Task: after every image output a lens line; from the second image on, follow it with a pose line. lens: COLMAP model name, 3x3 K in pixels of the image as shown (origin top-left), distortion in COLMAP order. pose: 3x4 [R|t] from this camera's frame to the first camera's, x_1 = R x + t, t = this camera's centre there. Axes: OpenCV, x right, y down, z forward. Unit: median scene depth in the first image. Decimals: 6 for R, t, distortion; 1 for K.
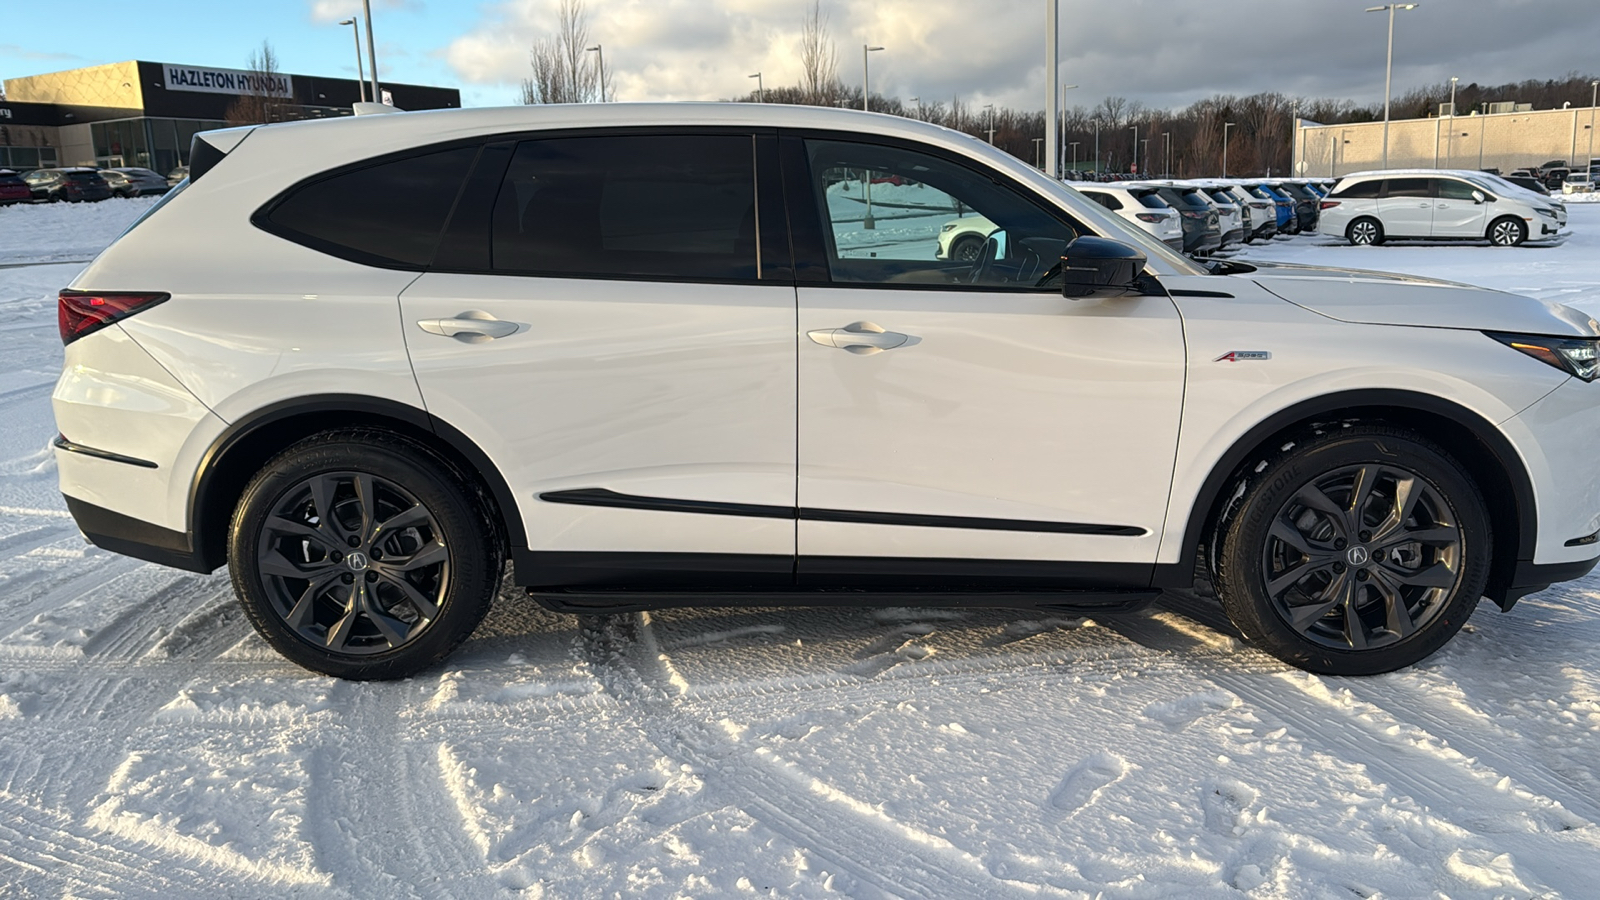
lens RADIAL K [[1268.9, 0, 827.1], [0, 1268.9, 454.6], [0, 0, 1]] dist [0.138760, -0.237388]
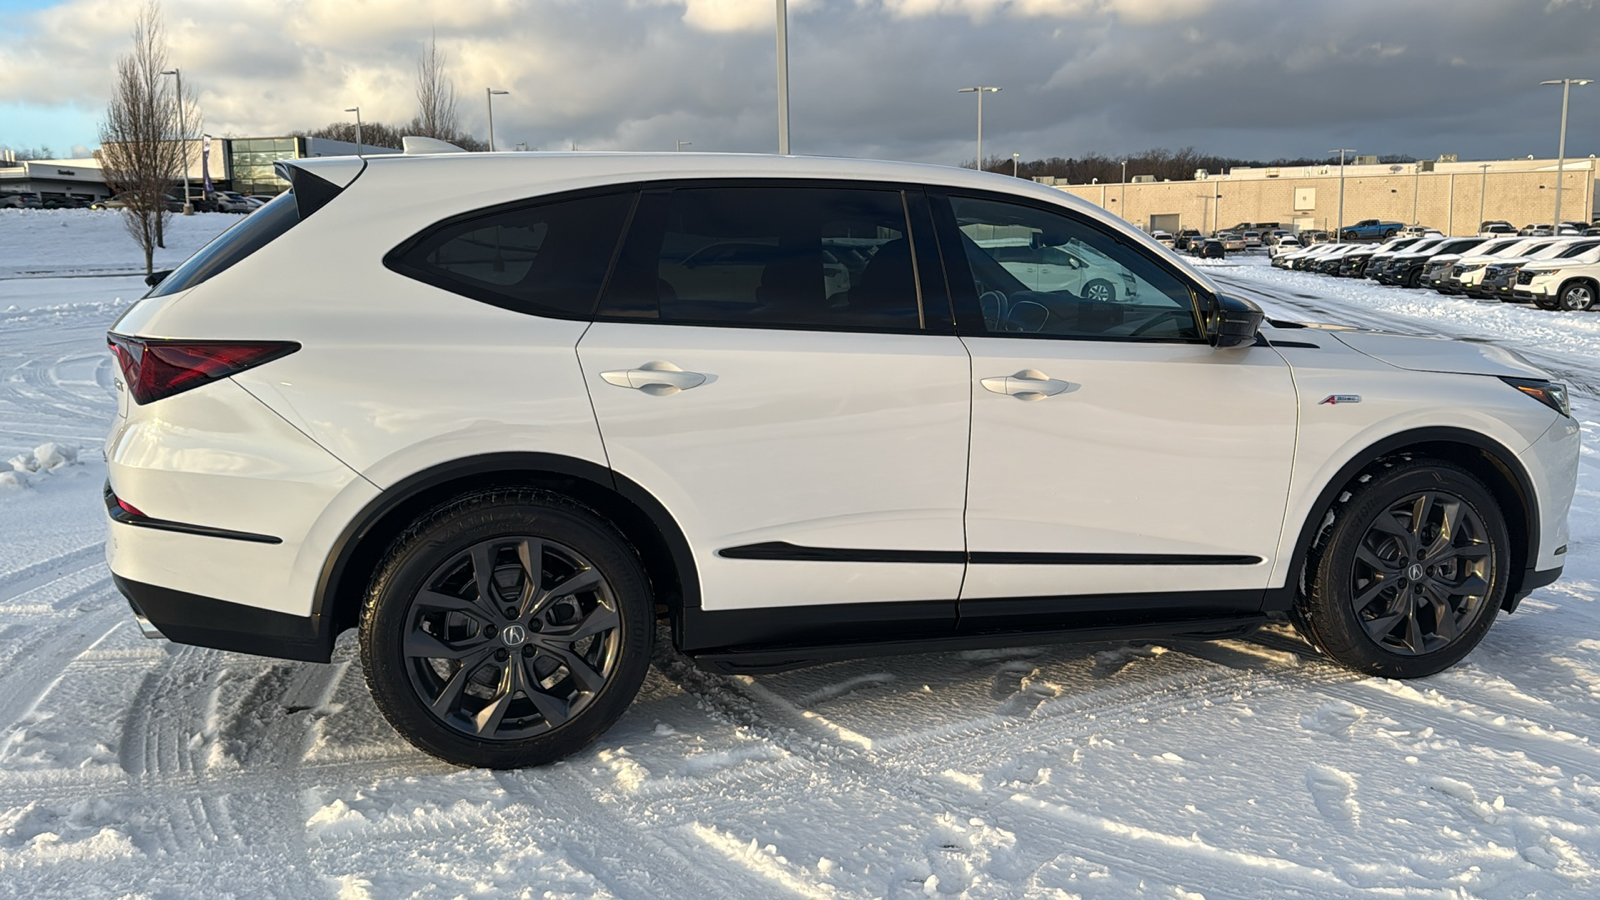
lens RADIAL K [[1265.6, 0, 832.0], [0, 1265.6, 409.7], [0, 0, 1]] dist [0.138865, -0.229147]
pose [[0.950485, -0.013693, 0.310469, -0.436739], [0.035469, 0.997280, -0.064603, -0.009956], [-0.308740, 0.072416, 0.948386, 0.061658]]
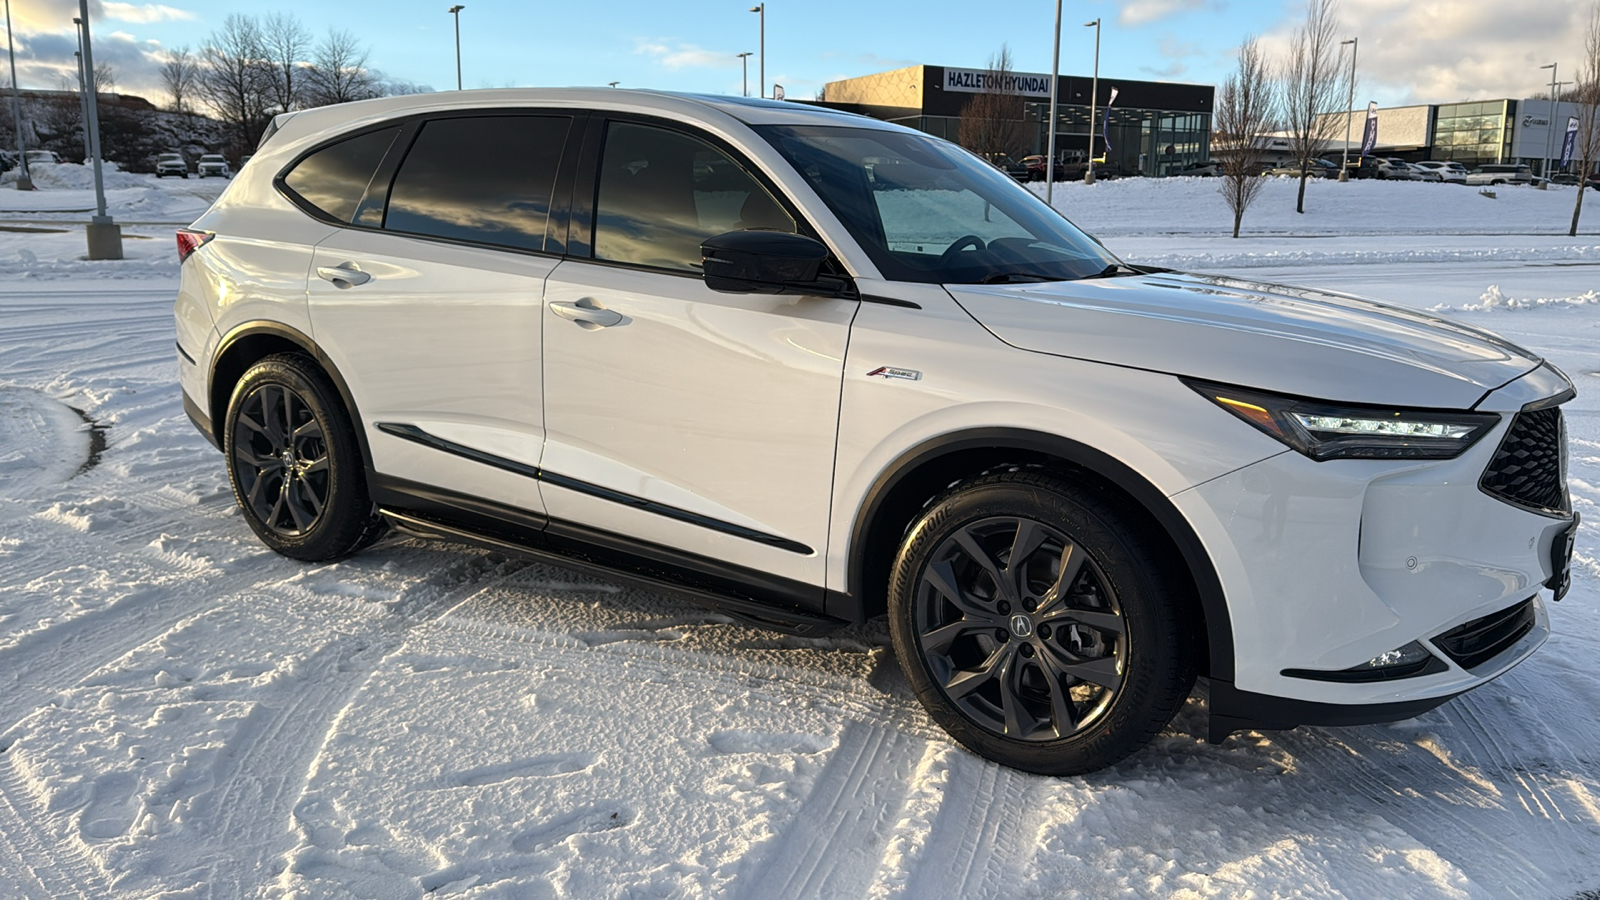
lens RADIAL K [[1267.3, 0, 828.4], [0, 1267.3, 442.0], [0, 0, 1]] dist [0.127029, -0.199872]
pose [[0.842985, 0.140515, -0.519260, 0.720673], [-0.144239, 0.988977, 0.033462, -0.050352], [0.518238, 0.046690, 0.853961, 0.218769]]
